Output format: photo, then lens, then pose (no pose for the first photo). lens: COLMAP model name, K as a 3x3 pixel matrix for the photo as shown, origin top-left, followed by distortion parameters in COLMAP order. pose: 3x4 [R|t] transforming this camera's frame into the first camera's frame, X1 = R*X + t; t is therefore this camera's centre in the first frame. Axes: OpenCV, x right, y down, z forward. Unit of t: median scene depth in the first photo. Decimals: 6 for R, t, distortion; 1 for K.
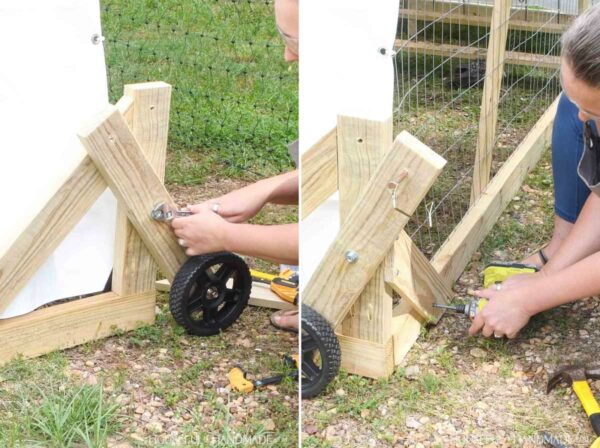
lens RADIAL K [[453.9, 0, 301.3], [0, 453.9, 223.7], [0, 0, 1]] dist [-0.000320, -0.004103]
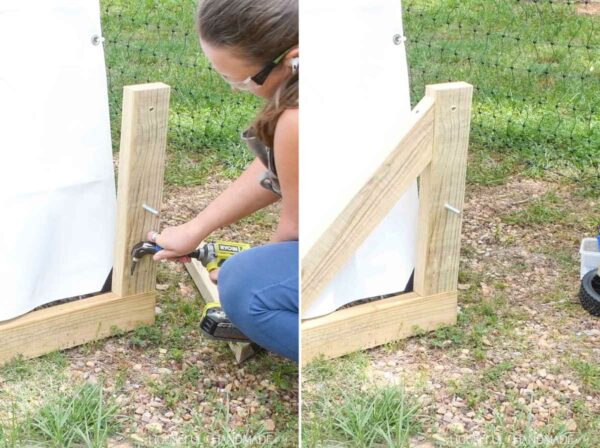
lens RADIAL K [[453.9, 0, 299.8], [0, 453.9, 224.6], [0, 0, 1]] dist [-0.000320, -0.004103]
pose [[0.999995, 0.000383, -0.003266, -0.664795], [-0.000382, 1.000000, 0.000298, 0.001004], [0.003266, -0.000297, 0.999995, -0.000902]]
